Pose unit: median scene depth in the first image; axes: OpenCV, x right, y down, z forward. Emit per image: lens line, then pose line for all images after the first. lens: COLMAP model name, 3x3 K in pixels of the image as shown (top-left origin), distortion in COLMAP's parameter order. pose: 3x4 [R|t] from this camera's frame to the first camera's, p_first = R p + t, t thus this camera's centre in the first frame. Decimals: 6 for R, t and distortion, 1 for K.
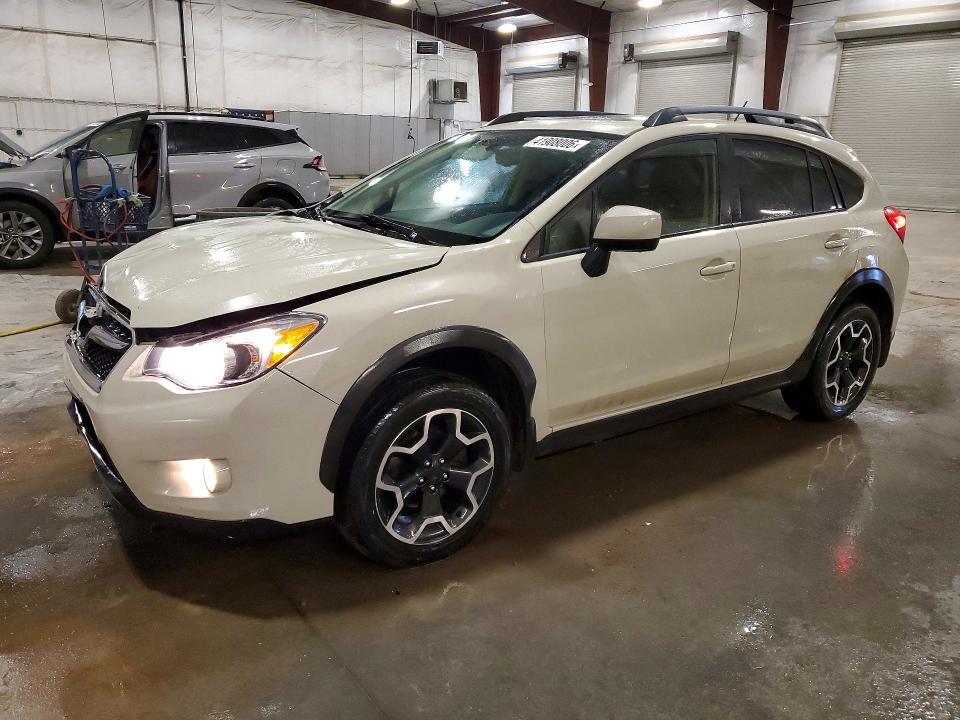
lens RADIAL K [[731.5, 0, 480.0], [0, 731.5, 360.0], [0, 0, 1]] dist [0.094947, 0.001341]
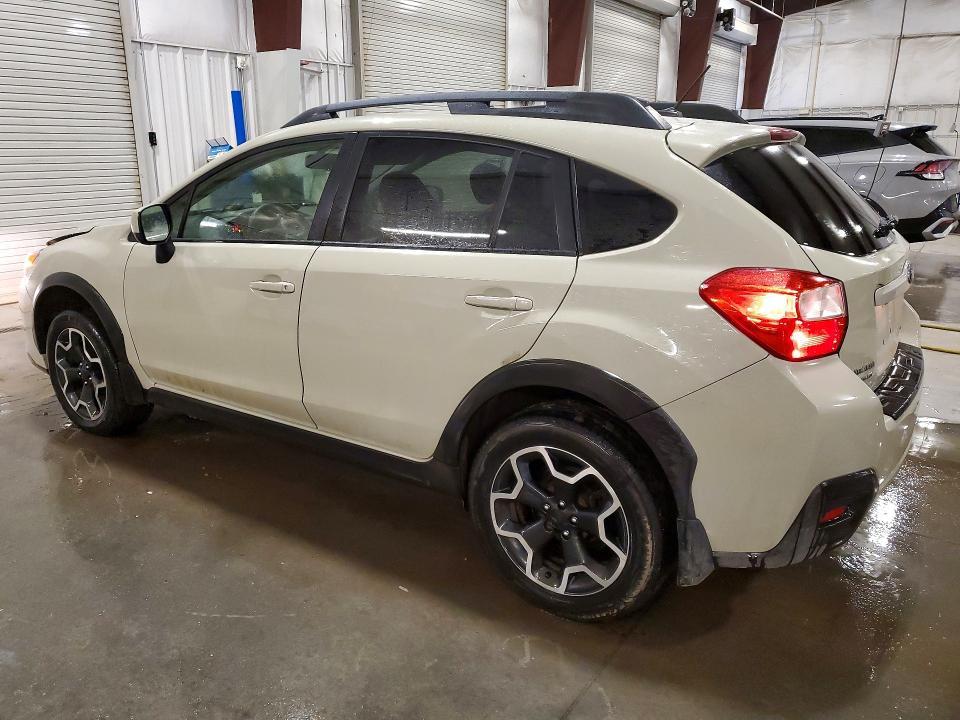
lens RADIAL K [[769.9, 0, 480.0], [0, 769.9, 360.0], [0, 0, 1]] dist [0.025203, 0.007877]
pose [[0.297869, 0.223967, -0.927962, 1.358131], [-0.245872, 0.957291, 0.152122, -0.256360], [0.922400, 0.182848, 0.340214, 0.994029]]
